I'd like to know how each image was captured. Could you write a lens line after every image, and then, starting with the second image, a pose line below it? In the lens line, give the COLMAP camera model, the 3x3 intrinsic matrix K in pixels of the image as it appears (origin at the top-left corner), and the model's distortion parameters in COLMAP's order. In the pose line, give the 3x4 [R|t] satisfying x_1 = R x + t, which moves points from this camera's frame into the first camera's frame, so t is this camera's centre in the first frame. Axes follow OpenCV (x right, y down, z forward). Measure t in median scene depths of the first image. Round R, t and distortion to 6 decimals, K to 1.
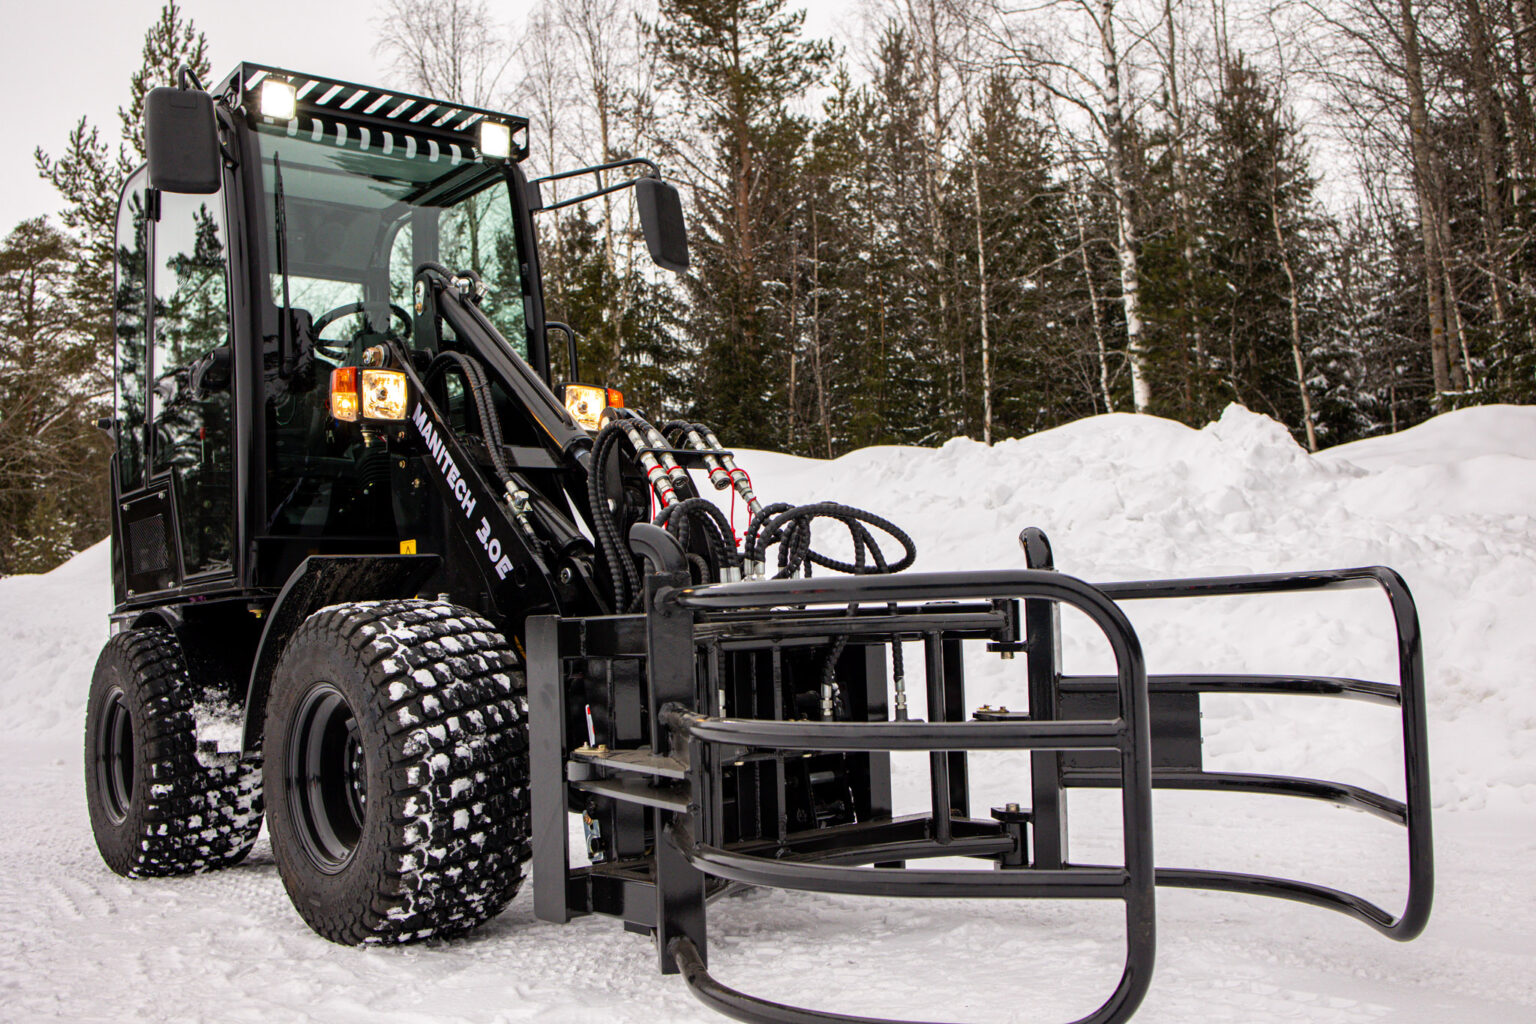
lens RADIAL K [[1512.5, 0, 768.0], [0, 1512.5, 512.0], [0, 0, 1]] dist [-0.098527, 0.017191]
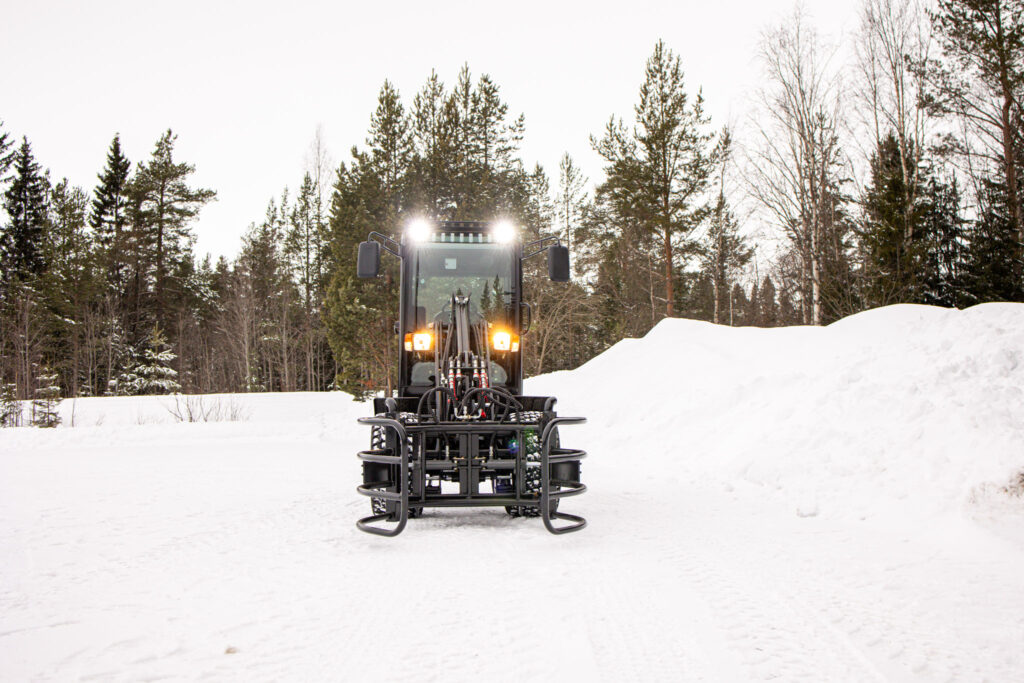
lens RADIAL K [[1020.3, 0, 538.8], [0, 1020.3, 310.5], [0, 0, 1]] dist [-0.104138, 0.071040]
pose [[0.828814, -0.019581, -0.559181, 0.143950], [0.015440, 0.999807, -0.012125, -0.015134], [0.559311, 0.001415, 0.828957, -0.074397]]
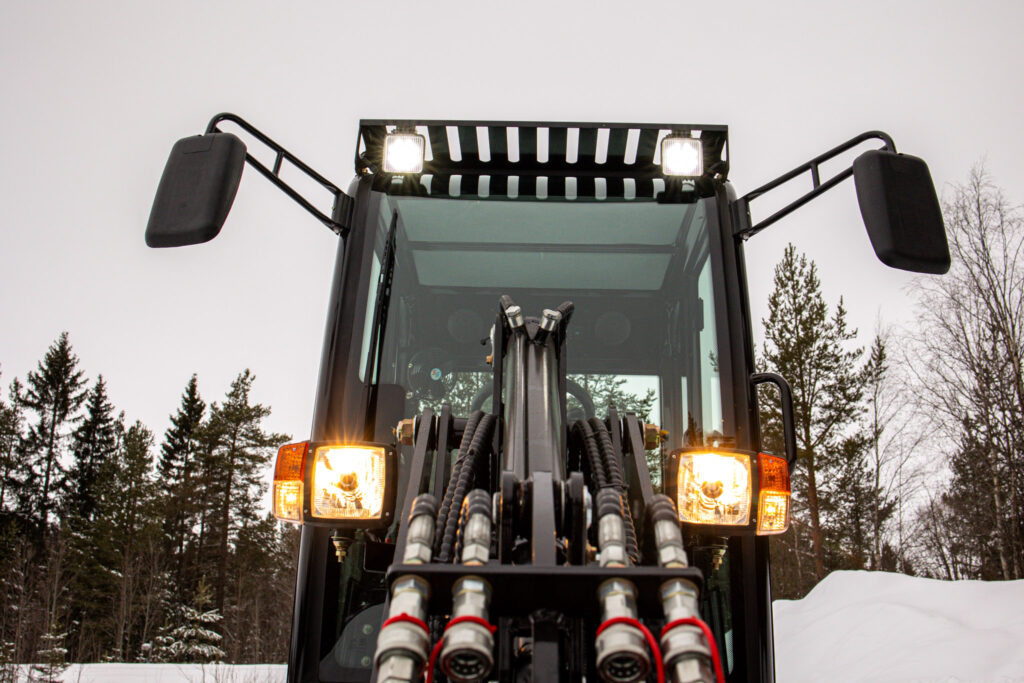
lens RADIAL K [[1020.3, 0, 538.8], [0, 1020.3, 310.5], [0, 0, 1]] dist [-0.104138, 0.071040]
pose [[0.774050, -0.169766, -0.609940, 0.012214], [-0.002612, 0.962516, -0.271214, -0.004013], [0.633120, 0.211526, 0.744591, 0.094487]]
